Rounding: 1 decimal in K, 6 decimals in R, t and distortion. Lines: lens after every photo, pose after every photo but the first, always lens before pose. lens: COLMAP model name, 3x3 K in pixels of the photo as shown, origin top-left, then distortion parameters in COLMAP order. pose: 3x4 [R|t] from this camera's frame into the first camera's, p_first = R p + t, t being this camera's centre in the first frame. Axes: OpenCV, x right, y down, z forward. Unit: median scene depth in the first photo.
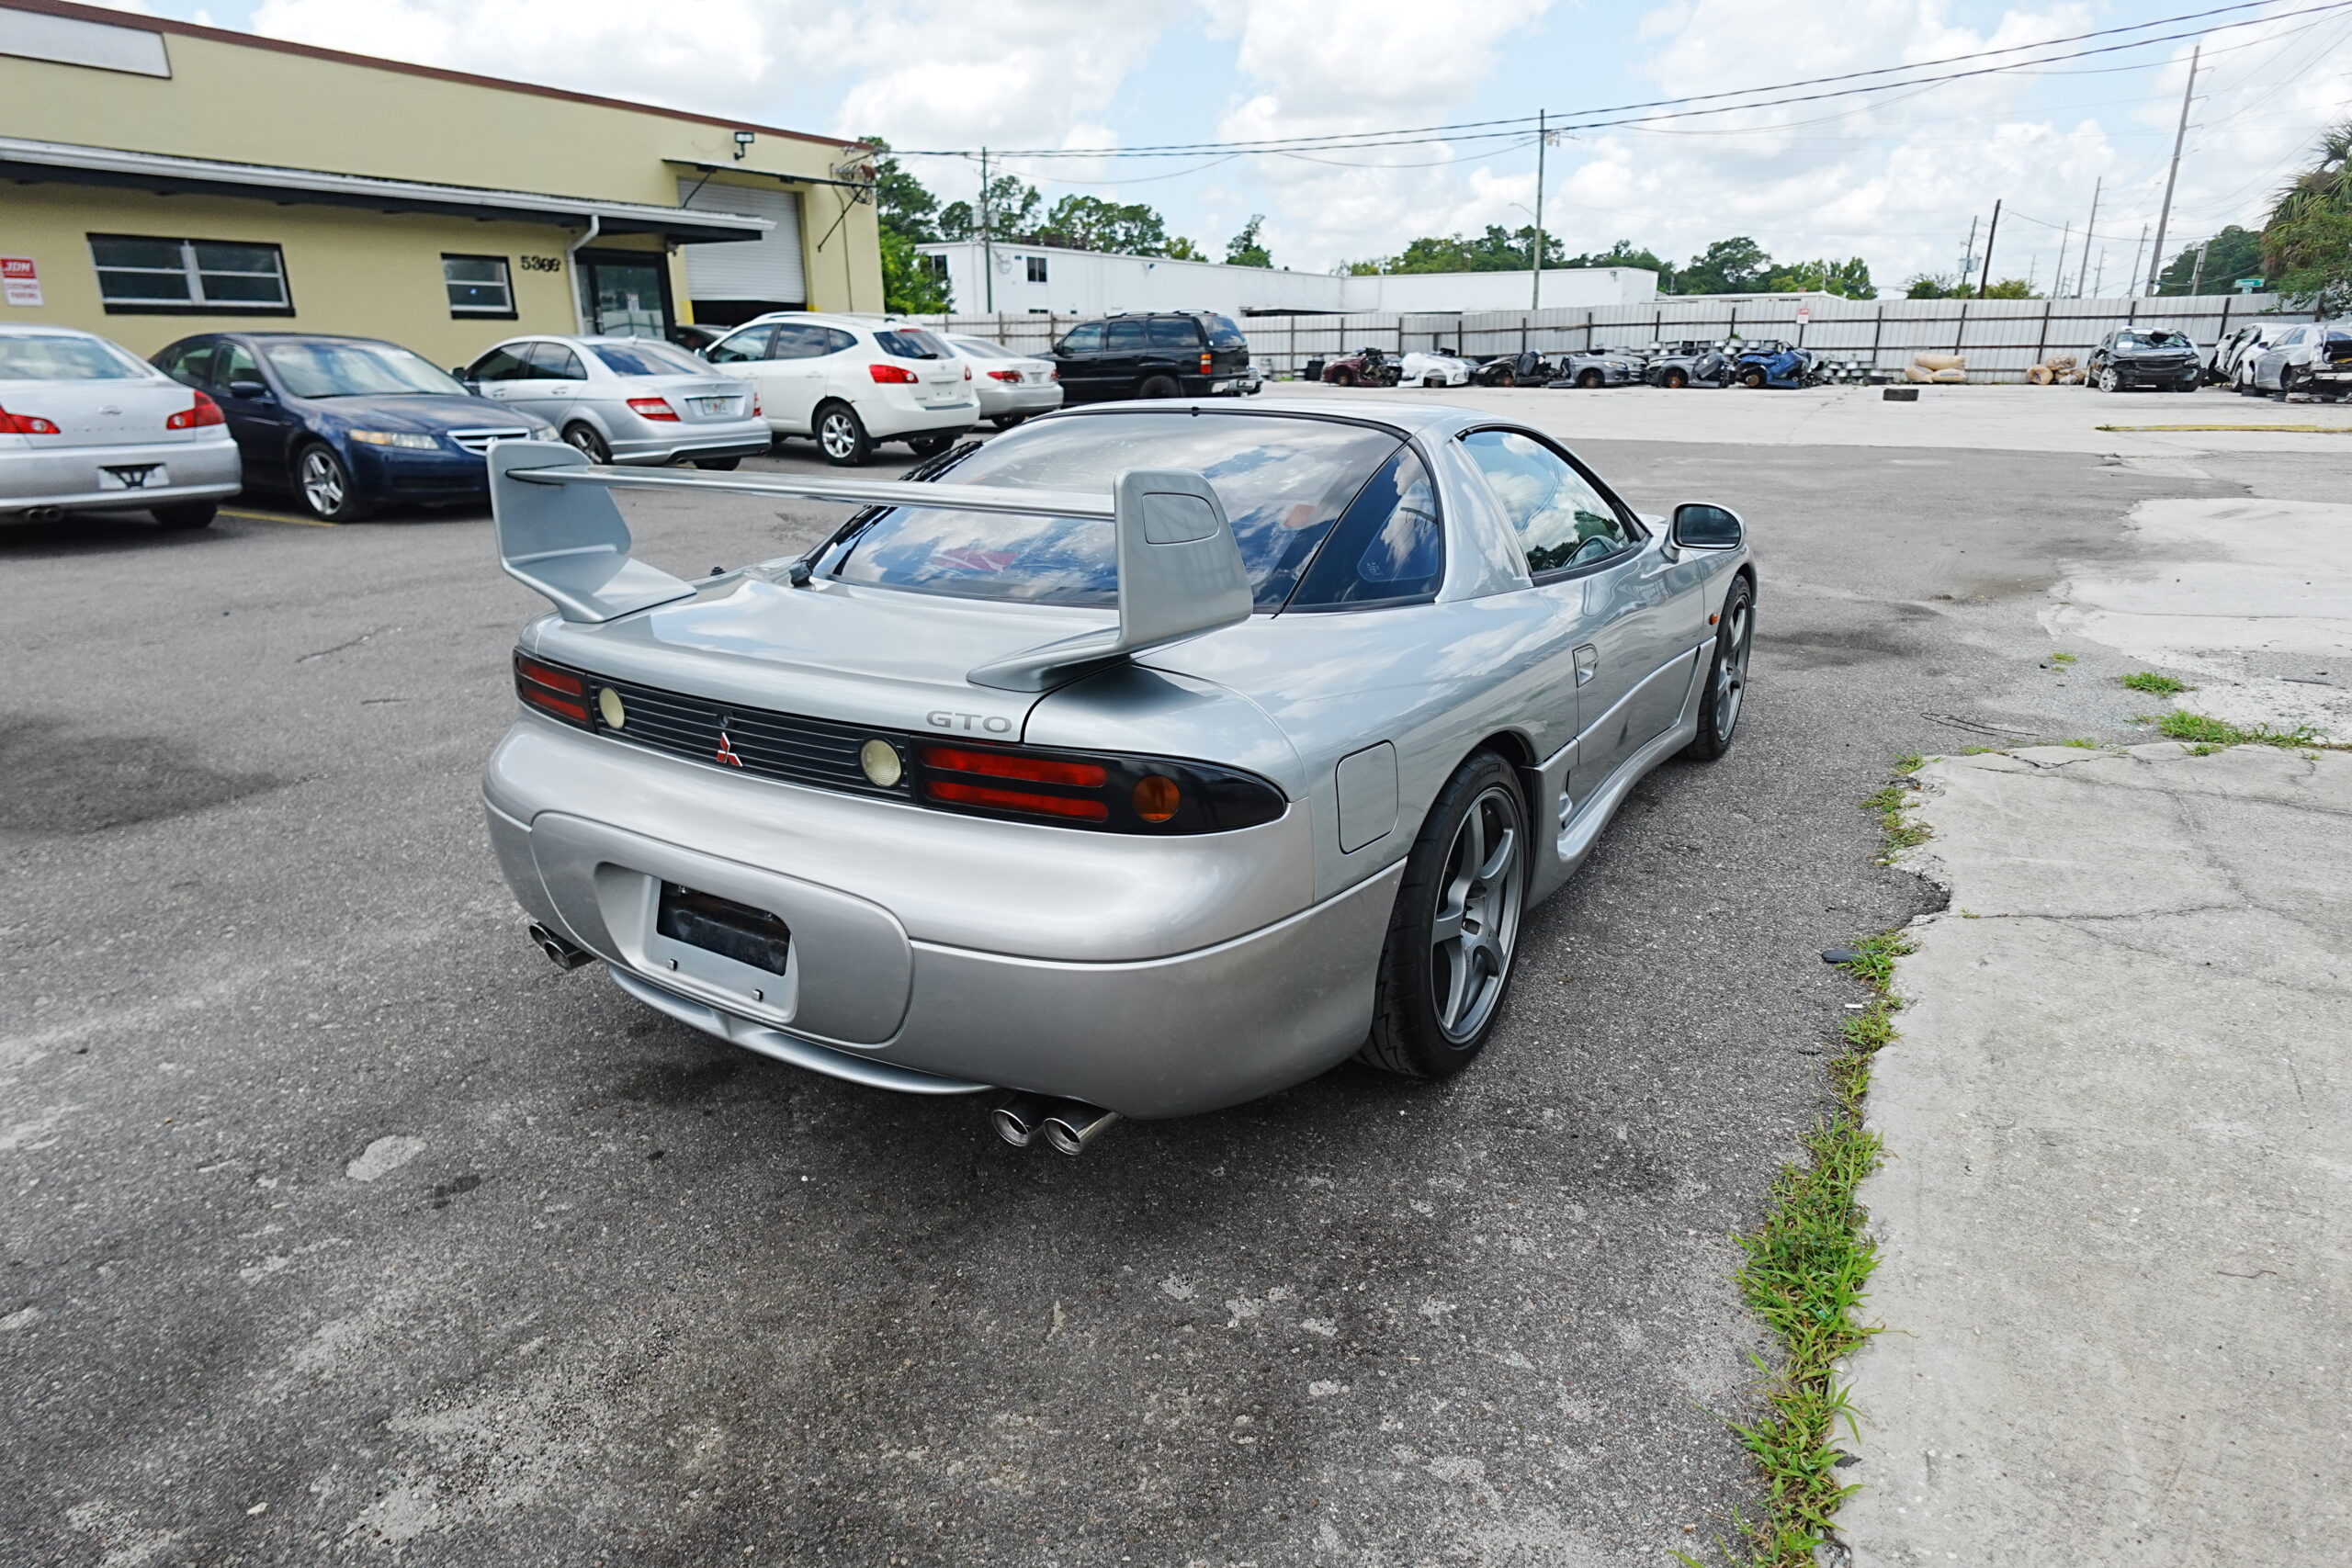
lens RADIAL K [[1388.5, 0, 1176.0], [0, 1388.5, 784.0], [0, 0, 1]] dist [0.002361, 0.001269]
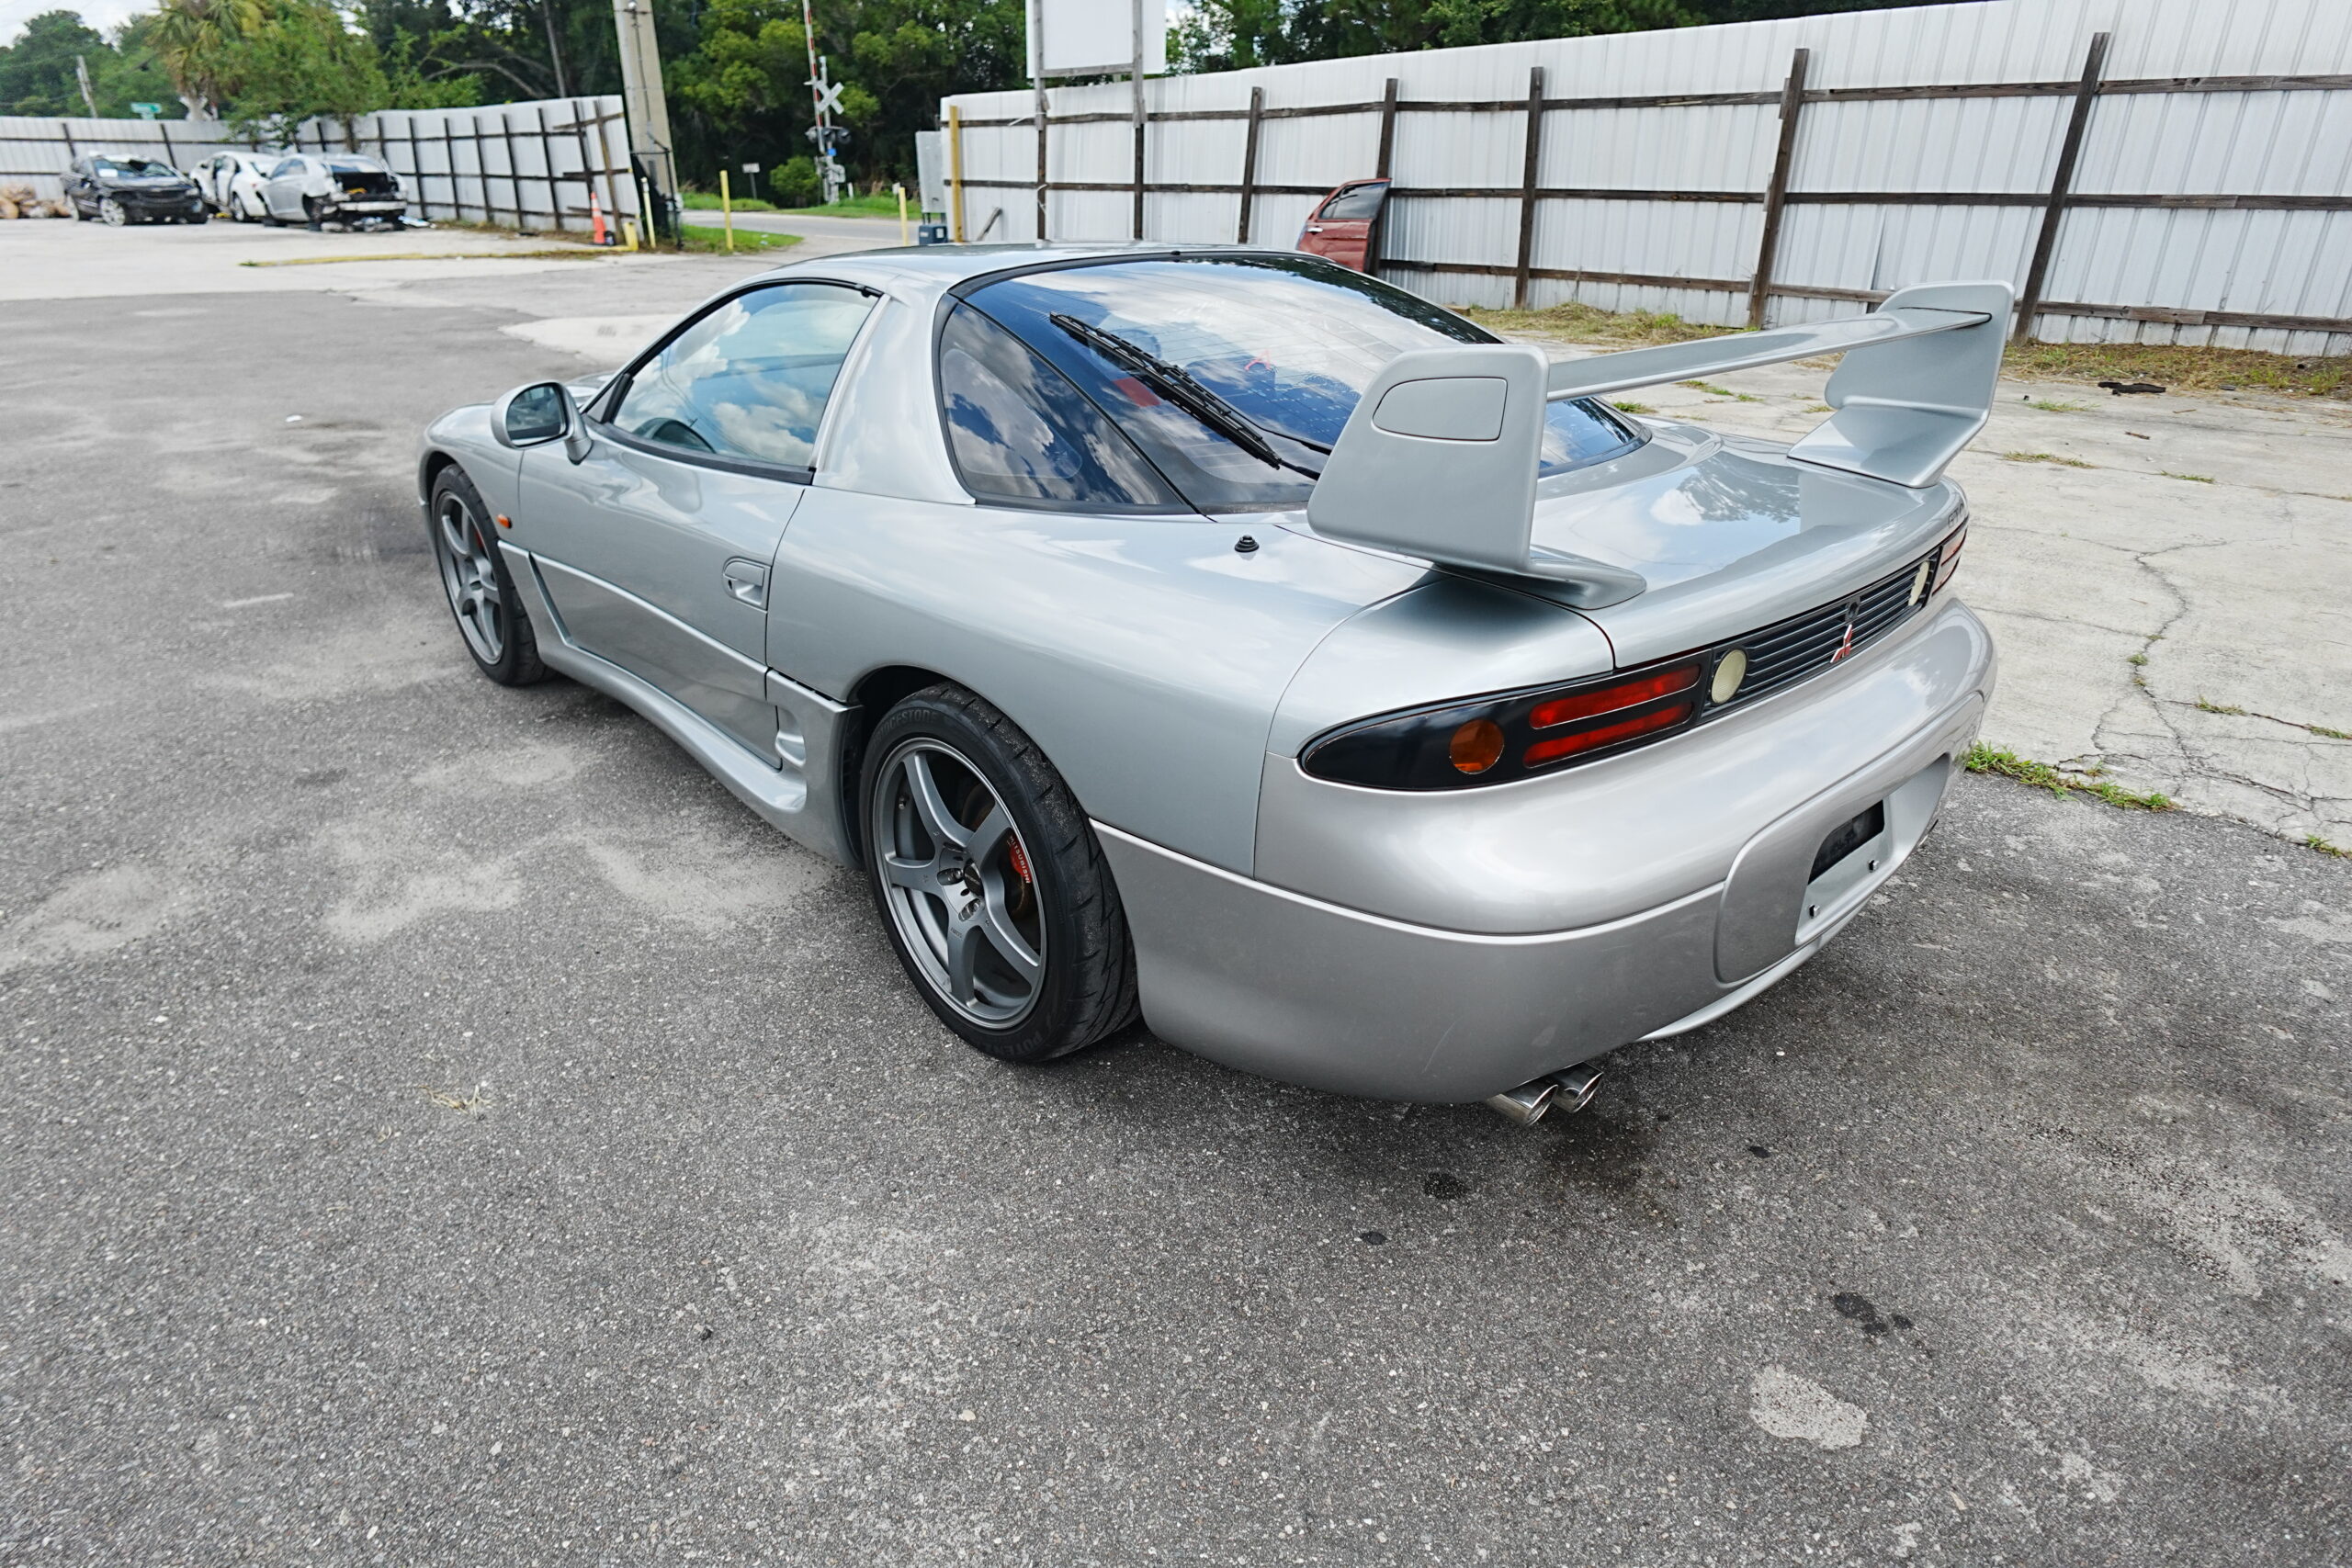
lens RADIAL K [[1388.5, 0, 1176.0], [0, 1388.5, 784.0], [0, 0, 1]] dist [0.002361, 0.001269]
pose [[0.218710, -0.384918, 0.896663, -0.167893], [0.285971, 0.903846, 0.318249, -0.047095], [-0.932945, 0.186815, 0.307755, 0.151168]]
